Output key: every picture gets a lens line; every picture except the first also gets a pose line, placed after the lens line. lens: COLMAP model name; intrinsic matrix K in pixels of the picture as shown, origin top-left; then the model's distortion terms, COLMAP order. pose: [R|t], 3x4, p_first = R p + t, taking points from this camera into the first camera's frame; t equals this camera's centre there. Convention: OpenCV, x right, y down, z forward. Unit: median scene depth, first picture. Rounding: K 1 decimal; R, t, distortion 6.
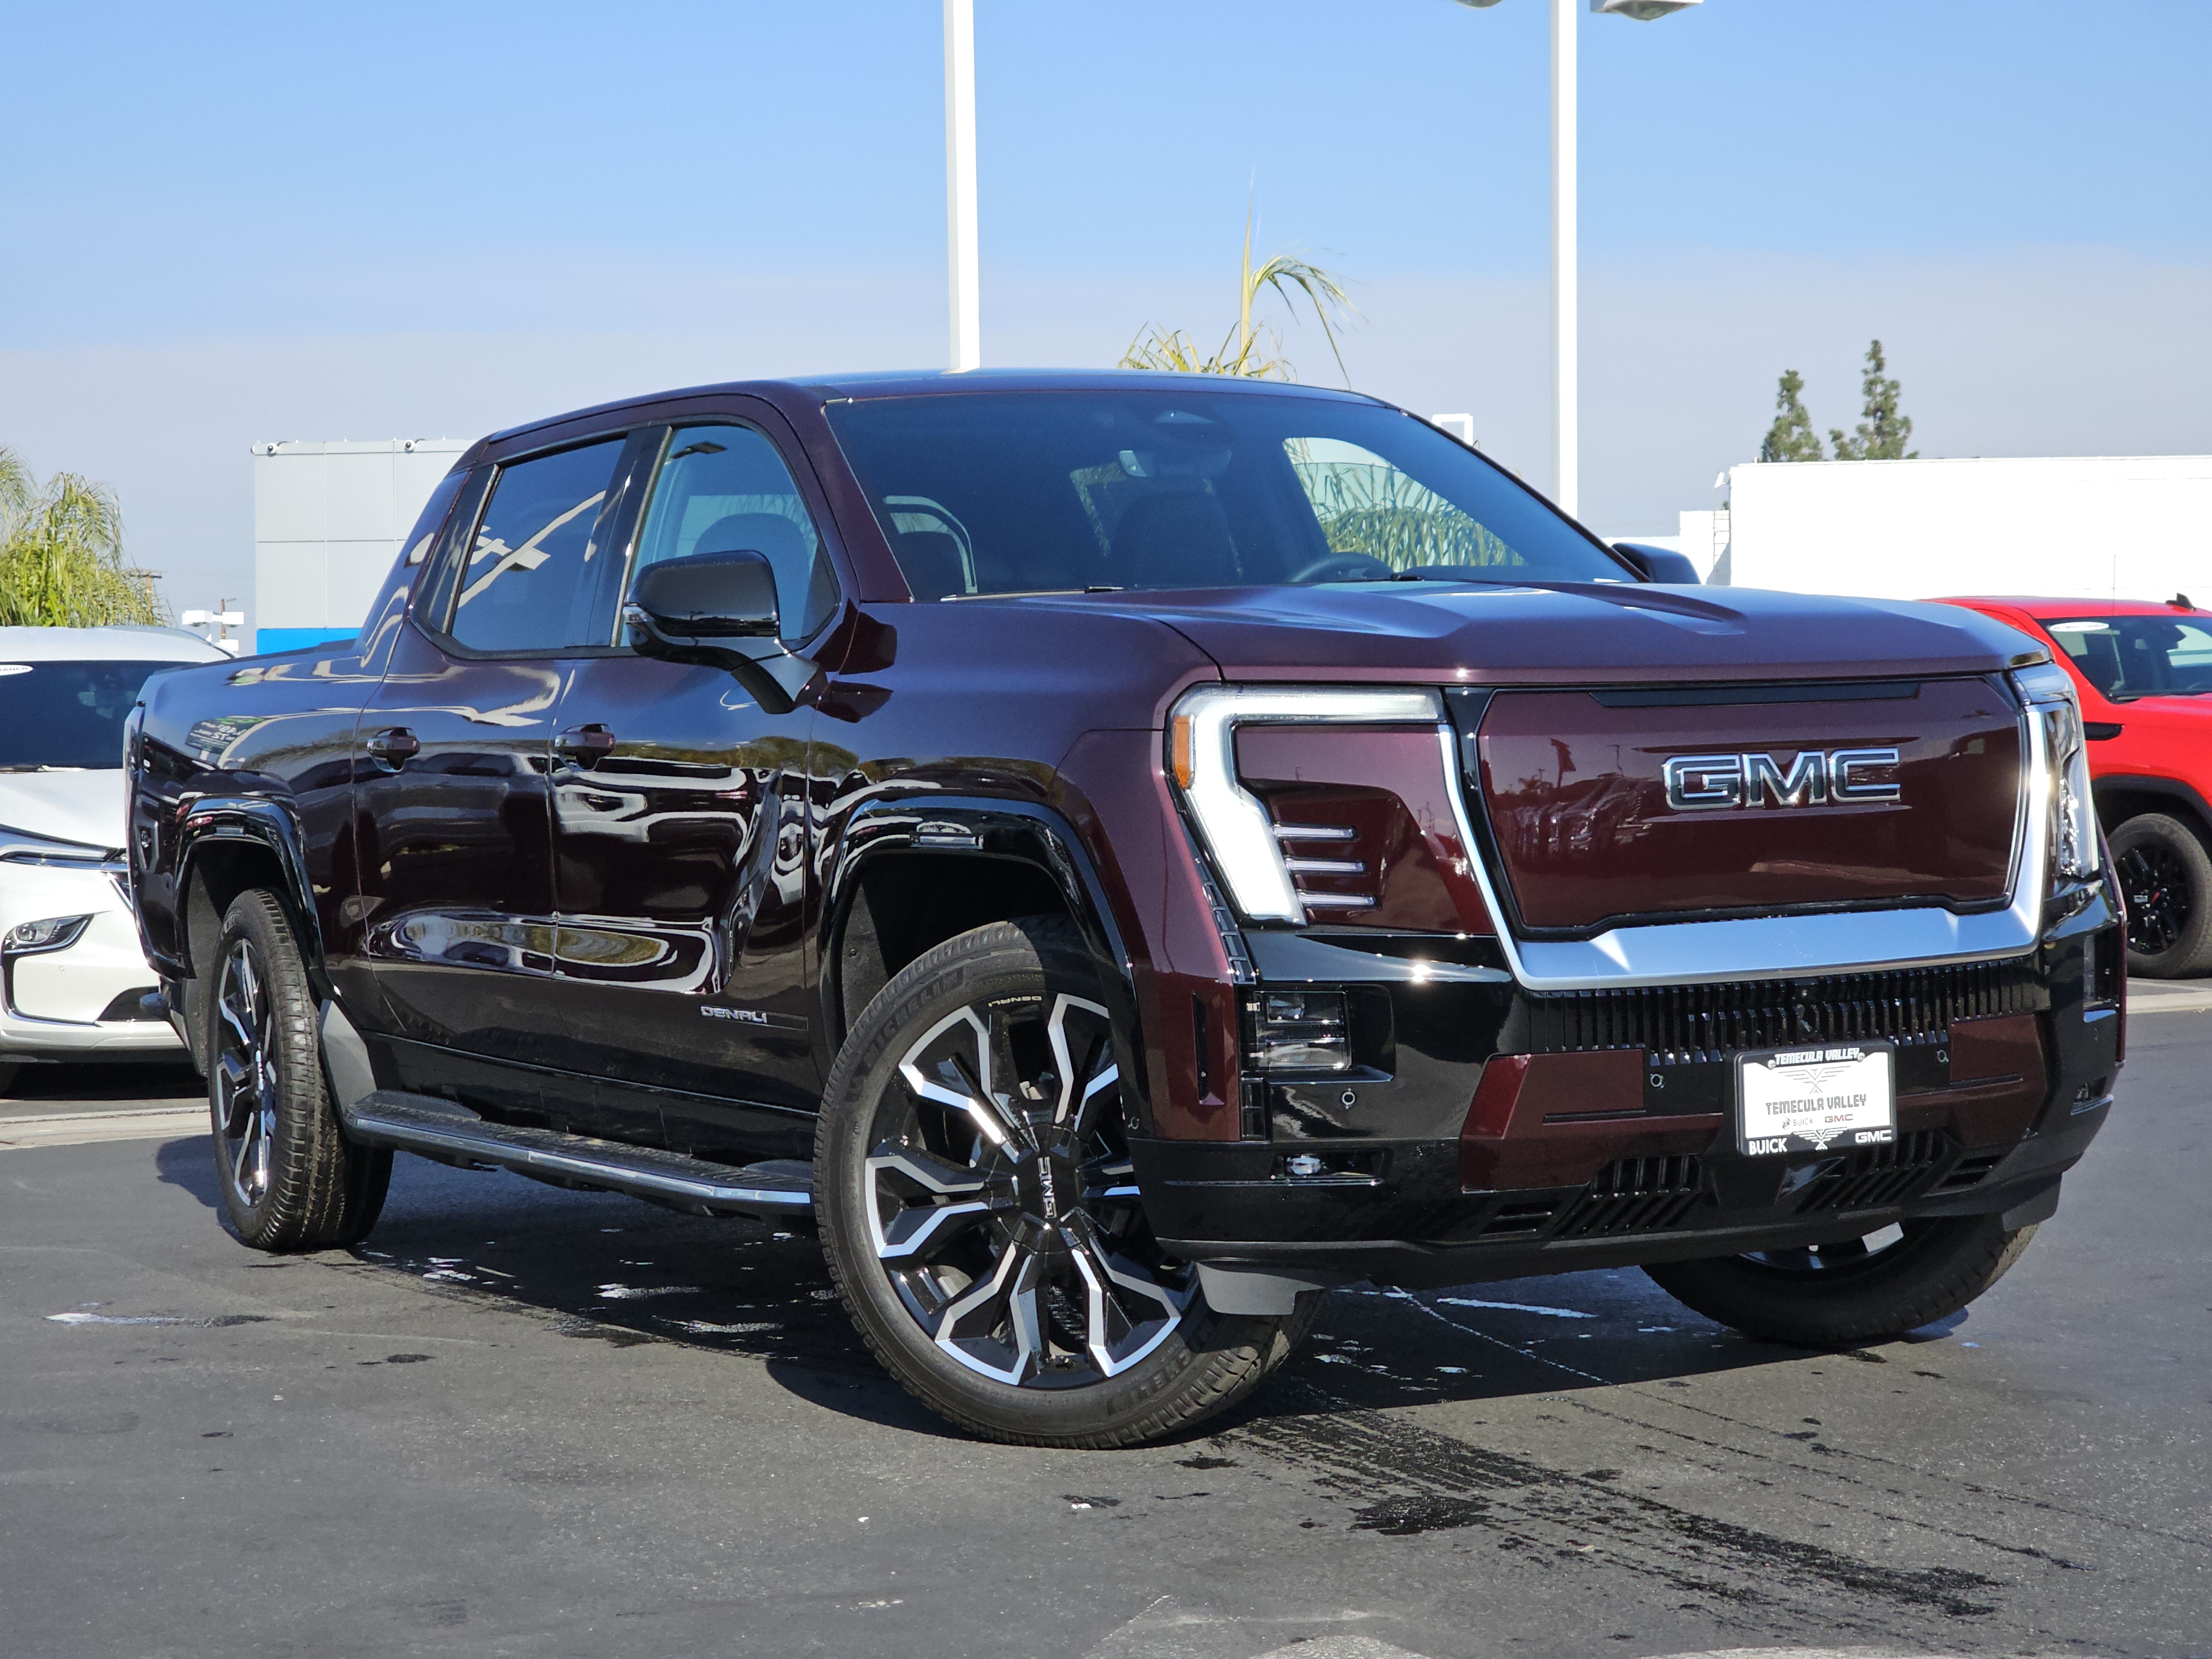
lens RADIAL K [[4506.7, 0, 1056.5], [0, 4506.7, 657.7], [0, 0, 1]] dist [-0.464119, 5.483494]
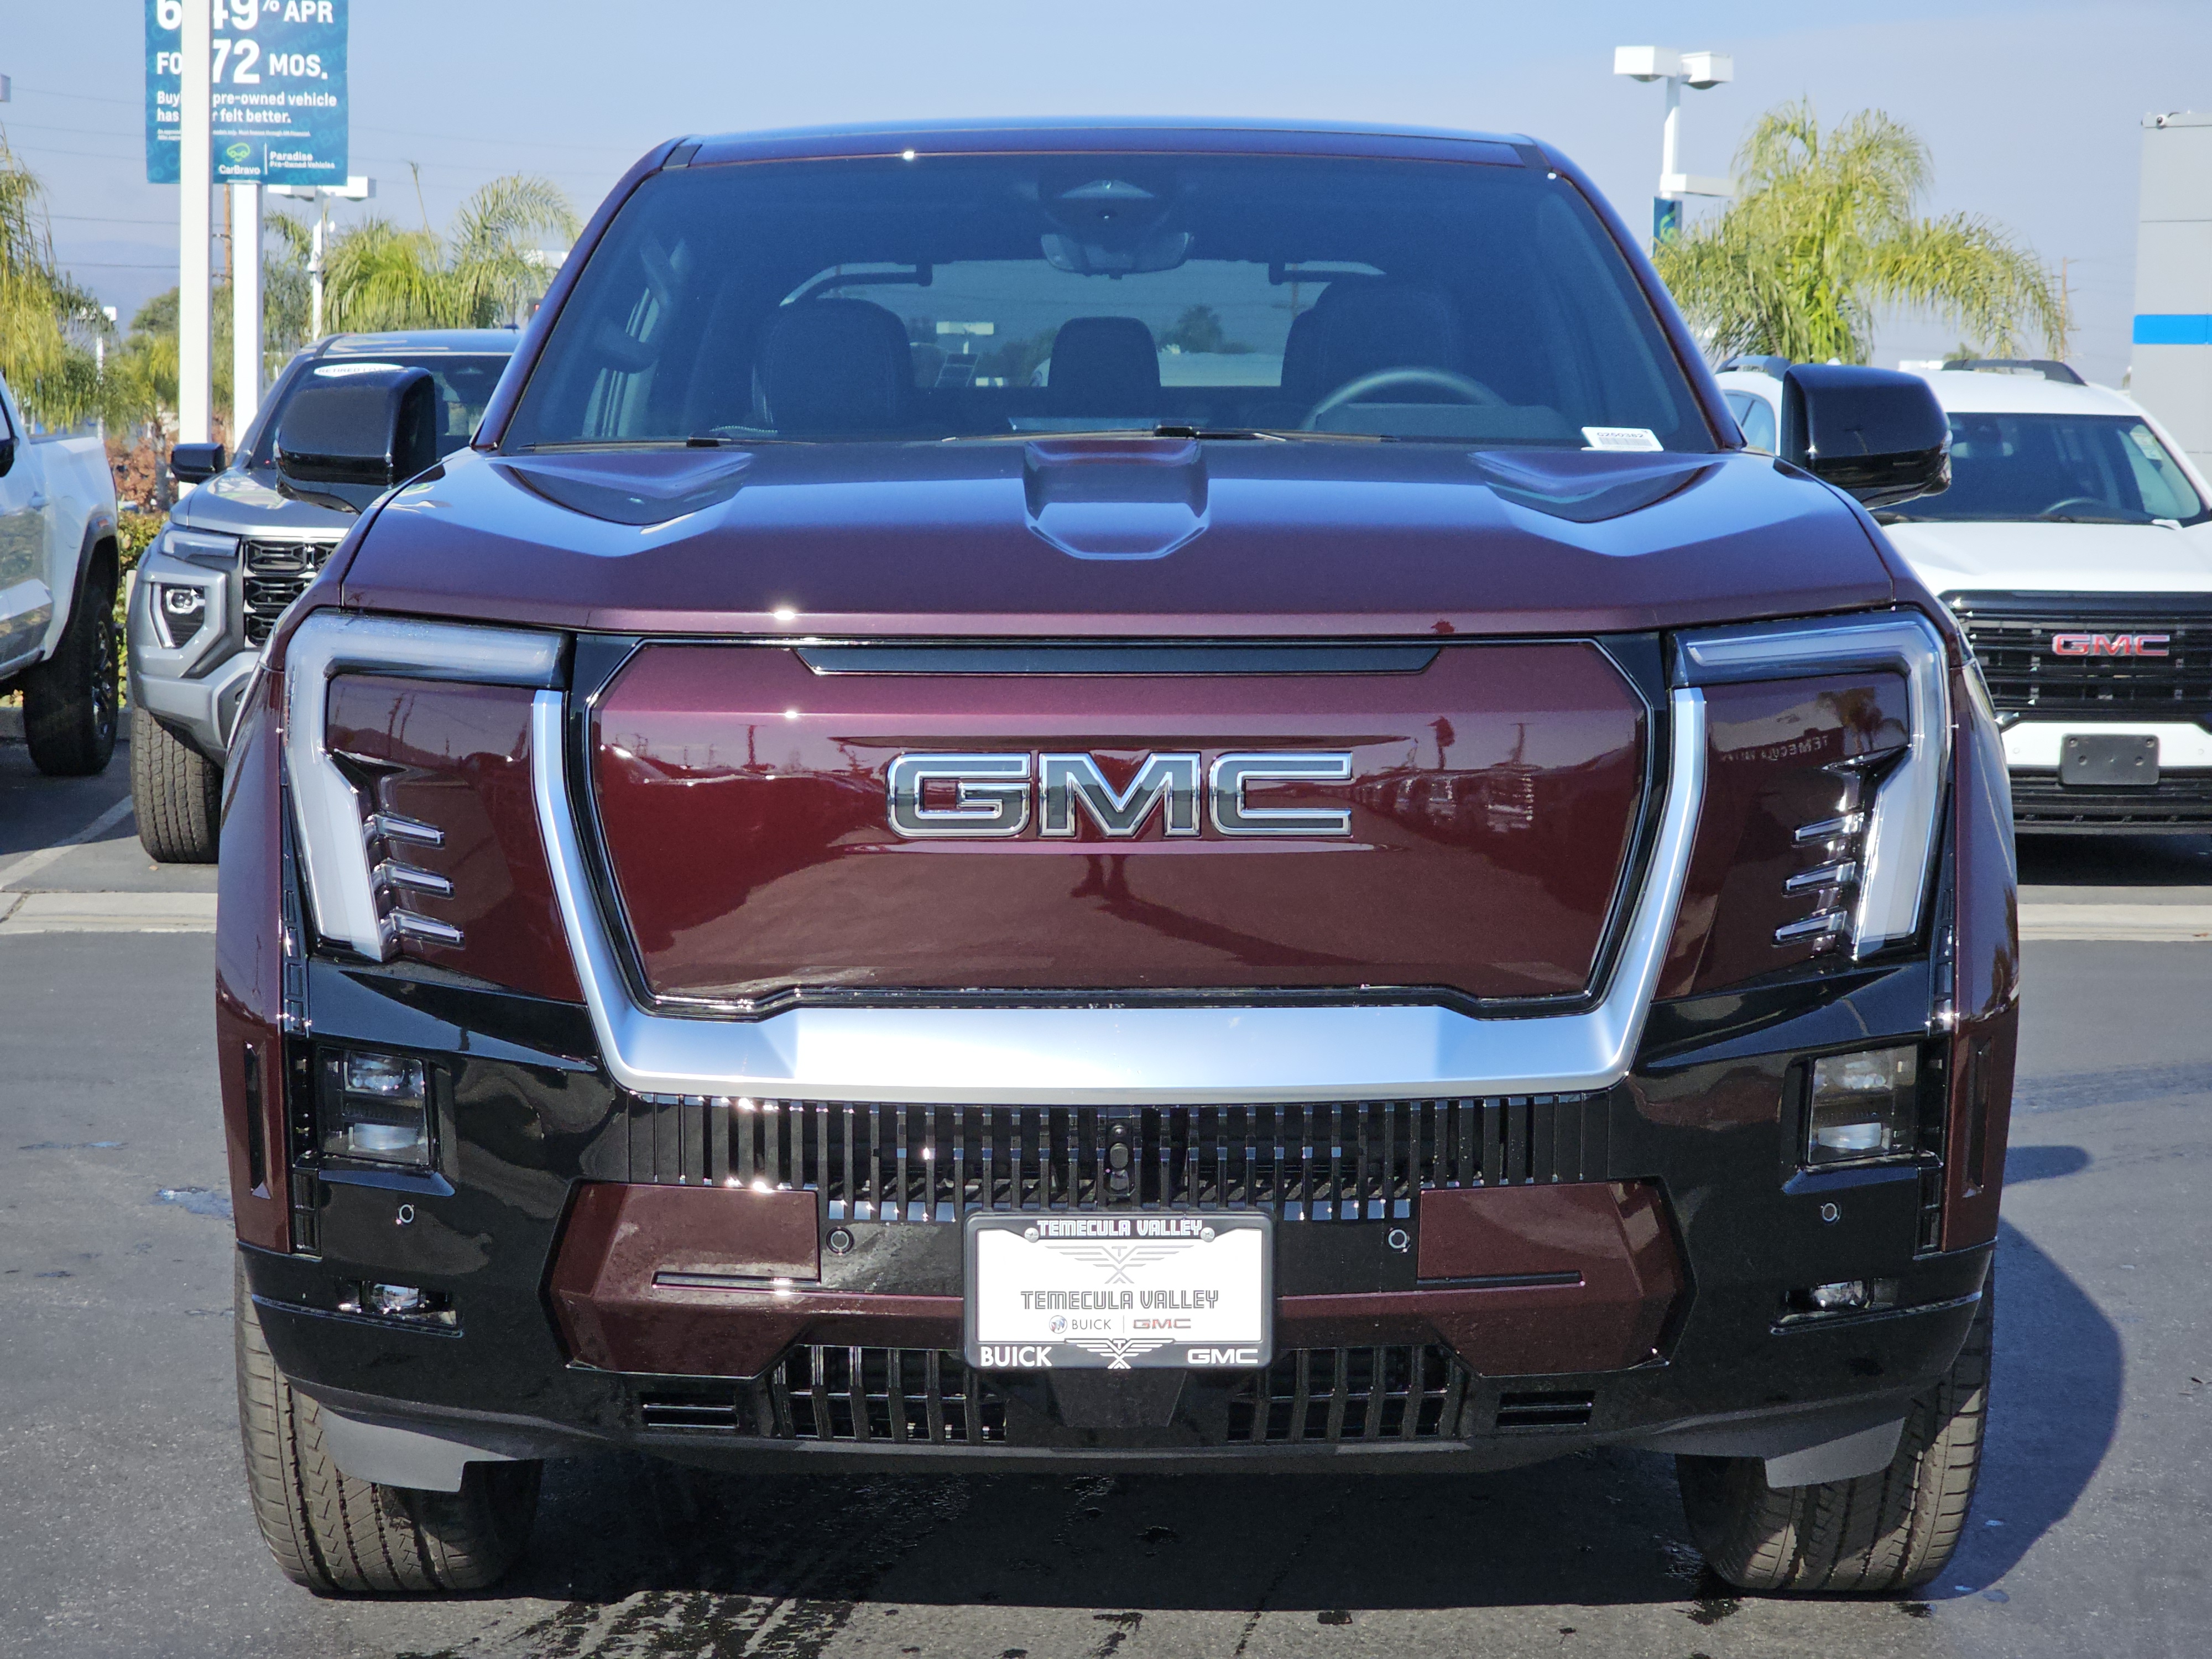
lens RADIAL K [[4506.7, 0, 1056.5], [0, 4506.7, 657.7], [0, 0, 1]] dist [-0.464119, 5.483494]
pose [[0.873421, 0.058322, -0.483461, 0.463580], [-0.020950, 0.996383, 0.082349, -0.045295], [0.486515, -0.061797, 0.871484, 0.428923]]
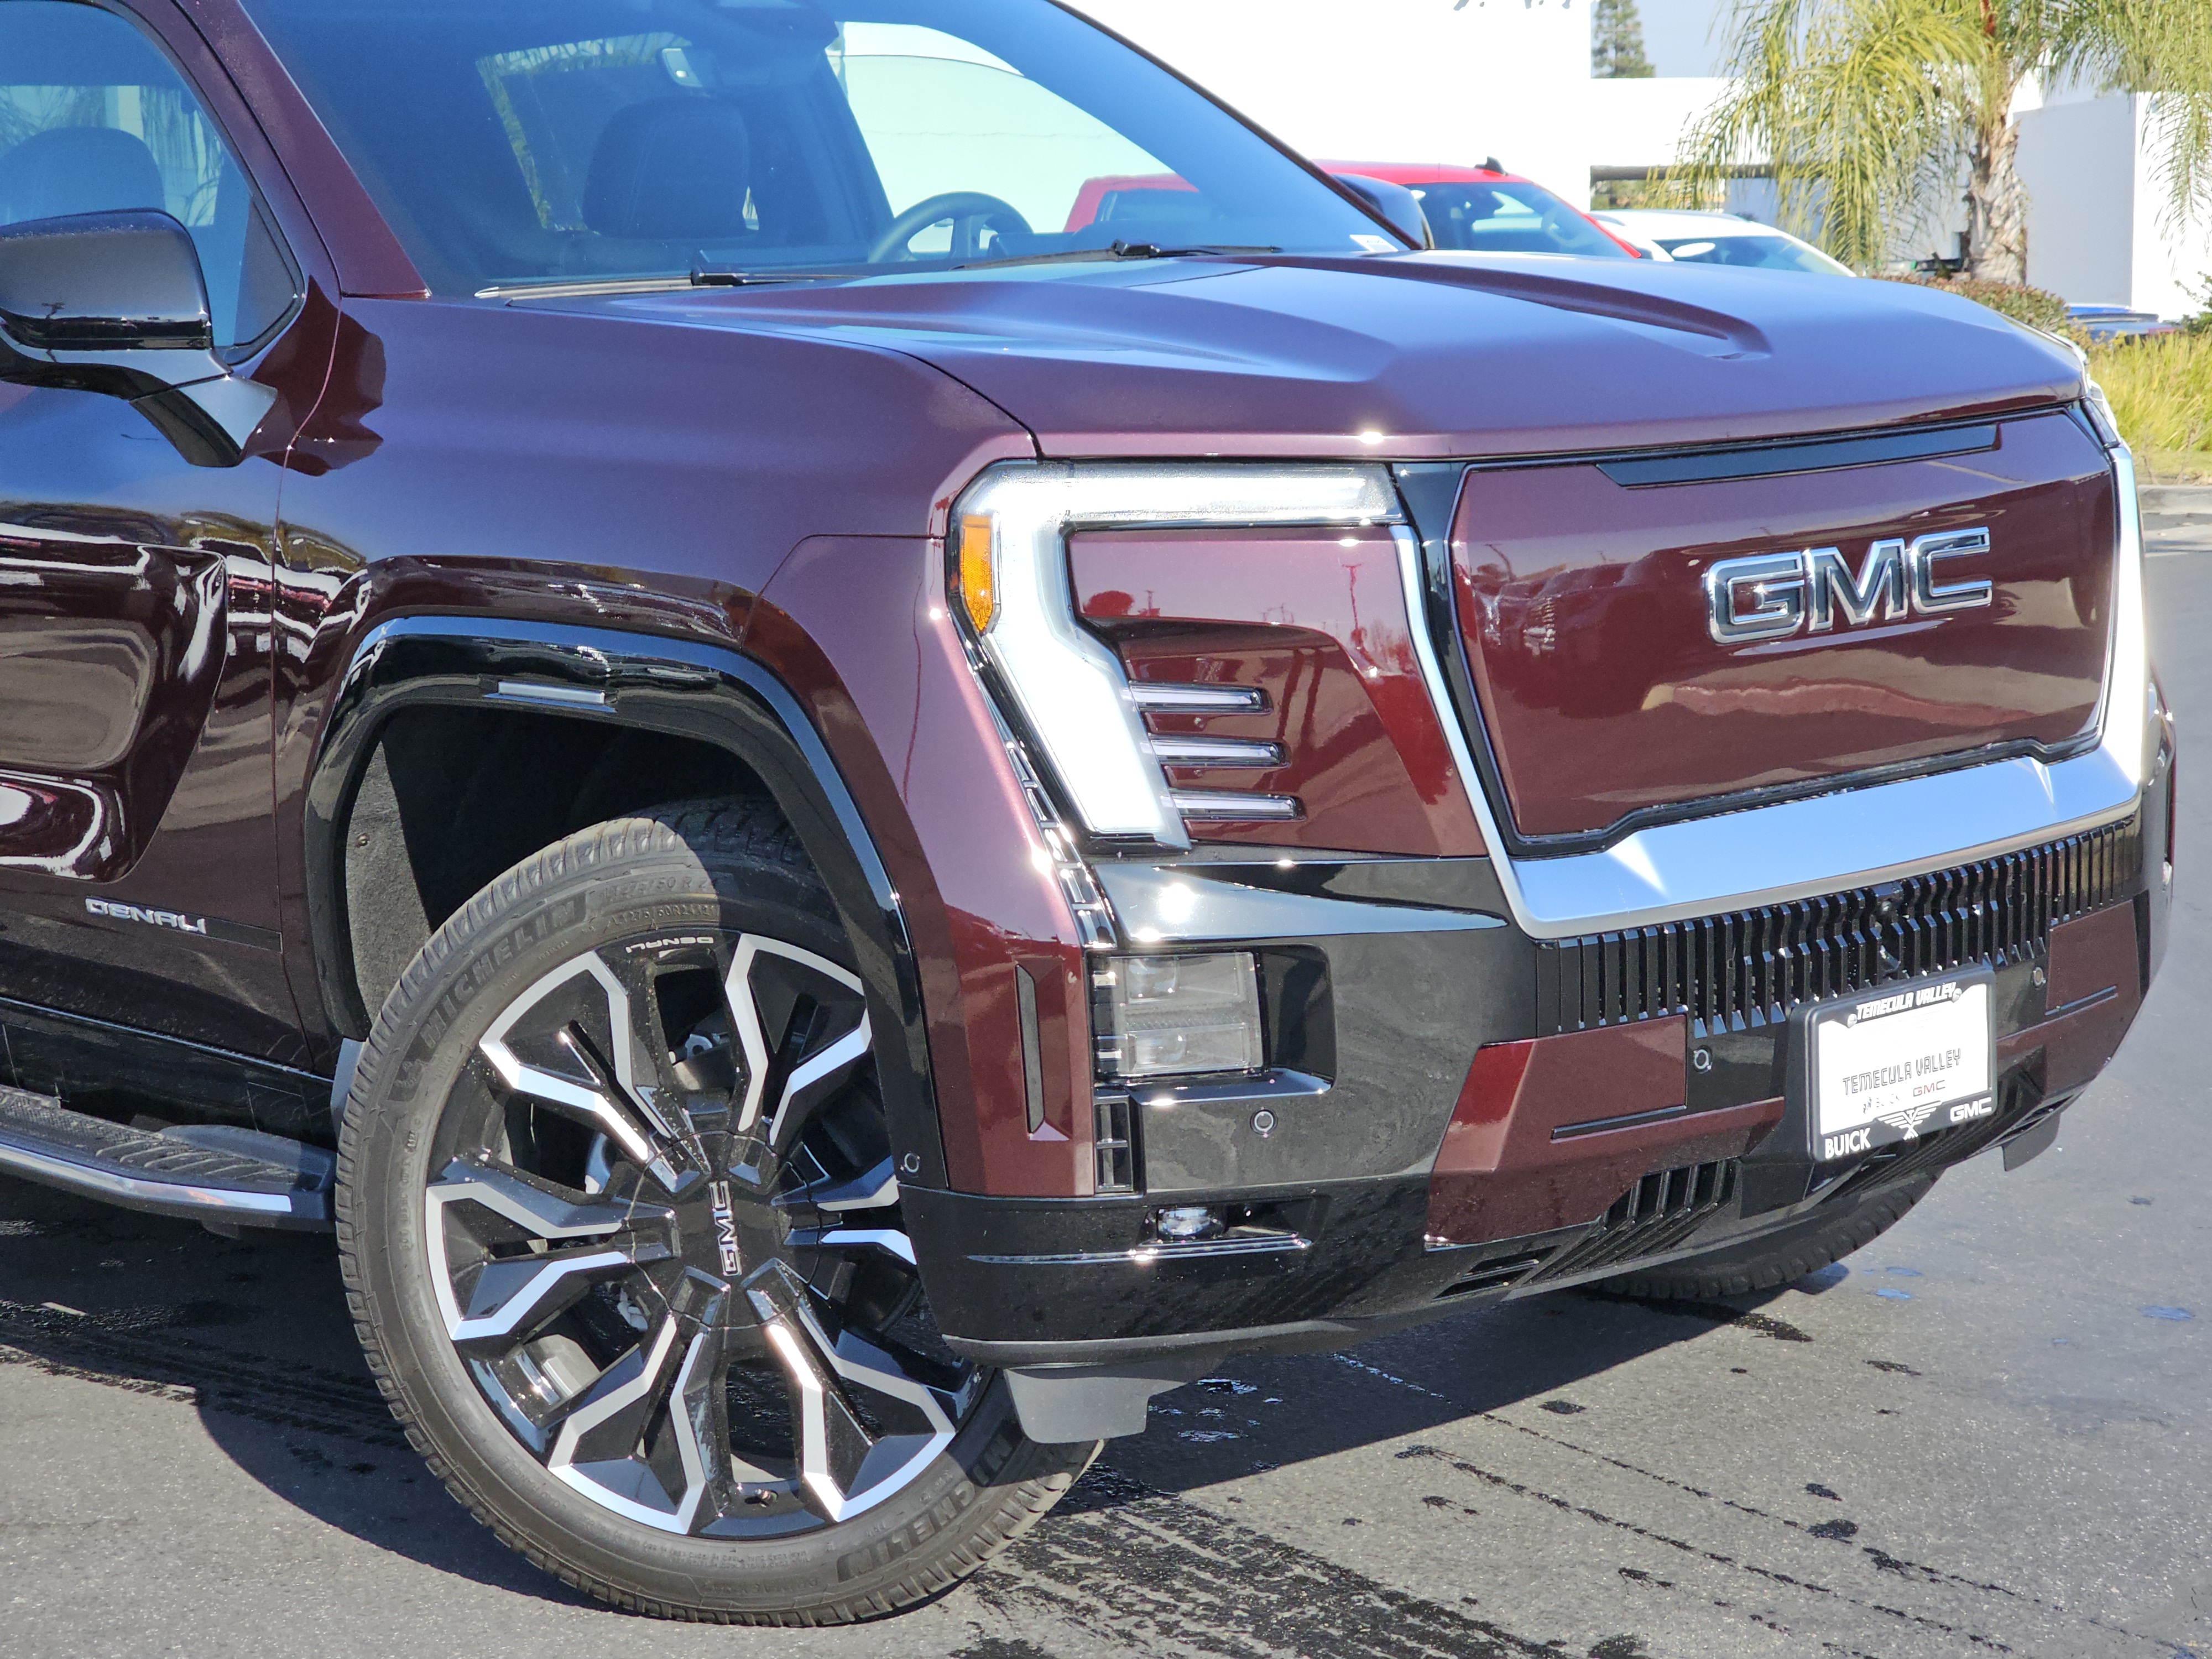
lens RADIAL K [[4355.3, 0, 1150.5], [0, 4355.3, 765.3], [0, 0, 1]] dist [0.013753, 0.306381]
pose [[0.971484, -0.033857, 0.234676, -0.089460], [0.001915, 0.990841, 0.135023, -0.033199], [-0.237098, -0.130723, 0.962650, 0.398153]]
